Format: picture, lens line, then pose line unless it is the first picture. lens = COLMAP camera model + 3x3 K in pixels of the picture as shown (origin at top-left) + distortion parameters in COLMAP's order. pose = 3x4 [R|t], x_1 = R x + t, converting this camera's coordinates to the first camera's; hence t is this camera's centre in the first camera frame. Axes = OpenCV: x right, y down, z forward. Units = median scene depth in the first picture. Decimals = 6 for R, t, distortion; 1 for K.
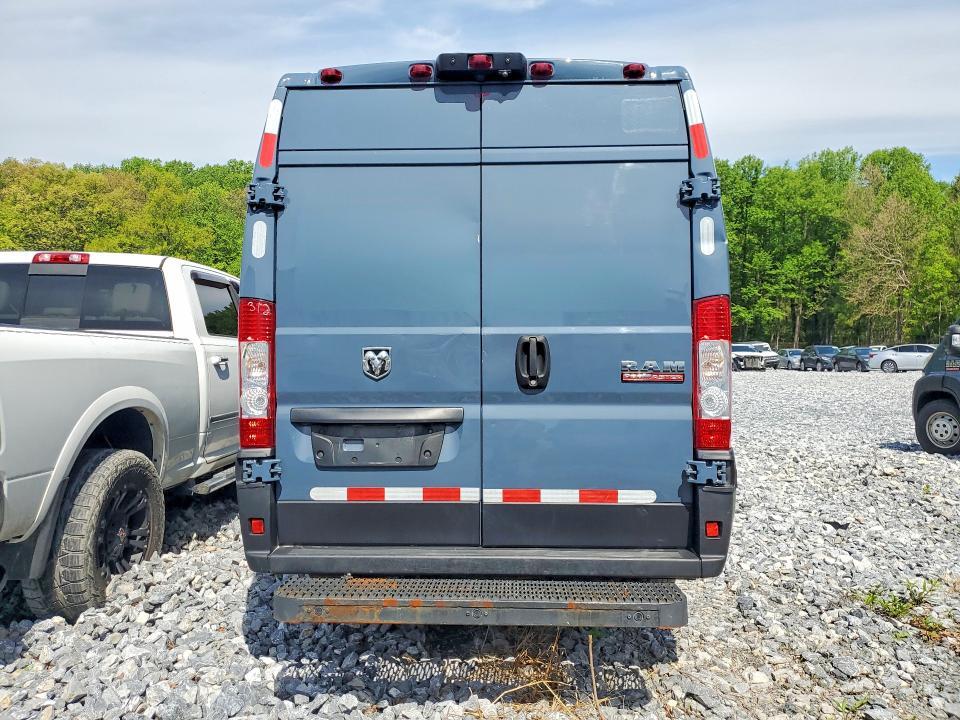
lens RADIAL K [[751.6, 0, 480.6], [0, 751.6, 351.9], [0, 0, 1]] dist [0.081108, -0.024062]
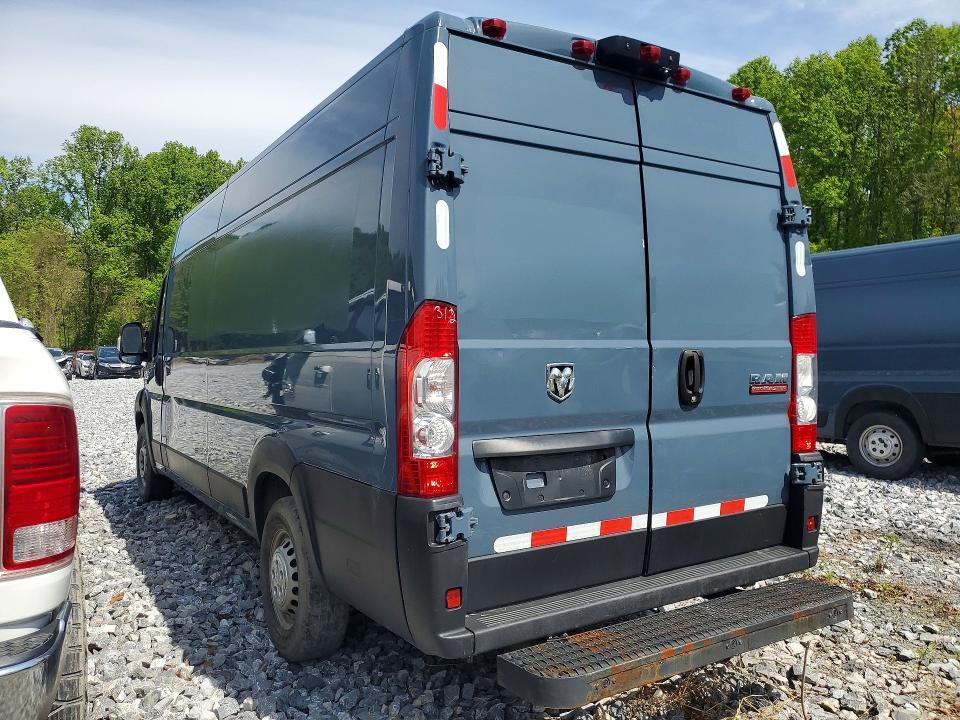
lens RADIAL K [[751.6, 0, 479.7], [0, 751.6, 364.5], [0, 0, 1]] dist [0.081108, -0.024062]
pose [[0.813623, -0.011437, 0.581280, -0.708610], [0.006919, 0.999926, 0.009989, -0.013831], [-0.581351, -0.004105, 0.813642, 0.360728]]
